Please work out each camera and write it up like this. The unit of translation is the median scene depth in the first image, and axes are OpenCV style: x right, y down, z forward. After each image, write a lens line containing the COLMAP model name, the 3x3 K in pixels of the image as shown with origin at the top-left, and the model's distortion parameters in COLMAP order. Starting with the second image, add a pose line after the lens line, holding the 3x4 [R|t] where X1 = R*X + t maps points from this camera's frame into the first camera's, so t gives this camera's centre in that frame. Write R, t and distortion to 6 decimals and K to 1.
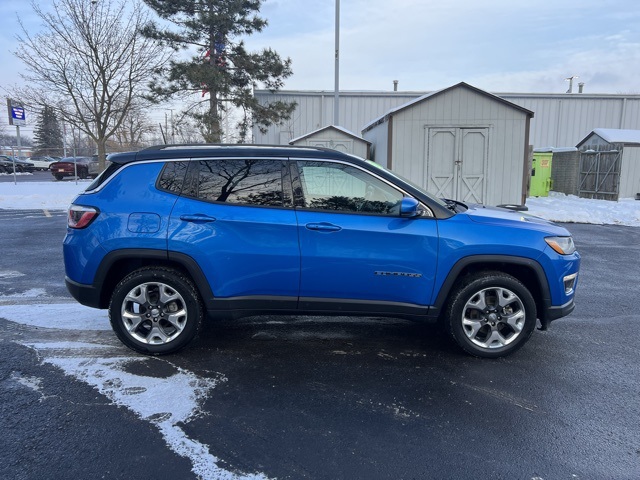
lens RADIAL K [[481.2, 0, 325.0], [0, 481.2, 240.8], [0, 0, 1]] dist [0.023791, -0.006087]
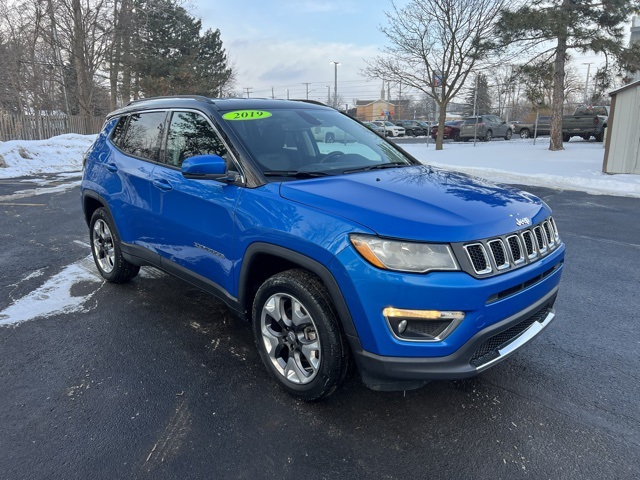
lens RADIAL K [[484.8, 0, 322.2], [0, 484.8, 241.2], [0, 0, 1]] dist [0.028194, -0.002102]
pose [[0.644460, 0.171592, -0.745136, 0.212031], [-0.119322, 0.985125, 0.123658, -0.016418], [0.755270, 0.009218, 0.655348, 0.139784]]
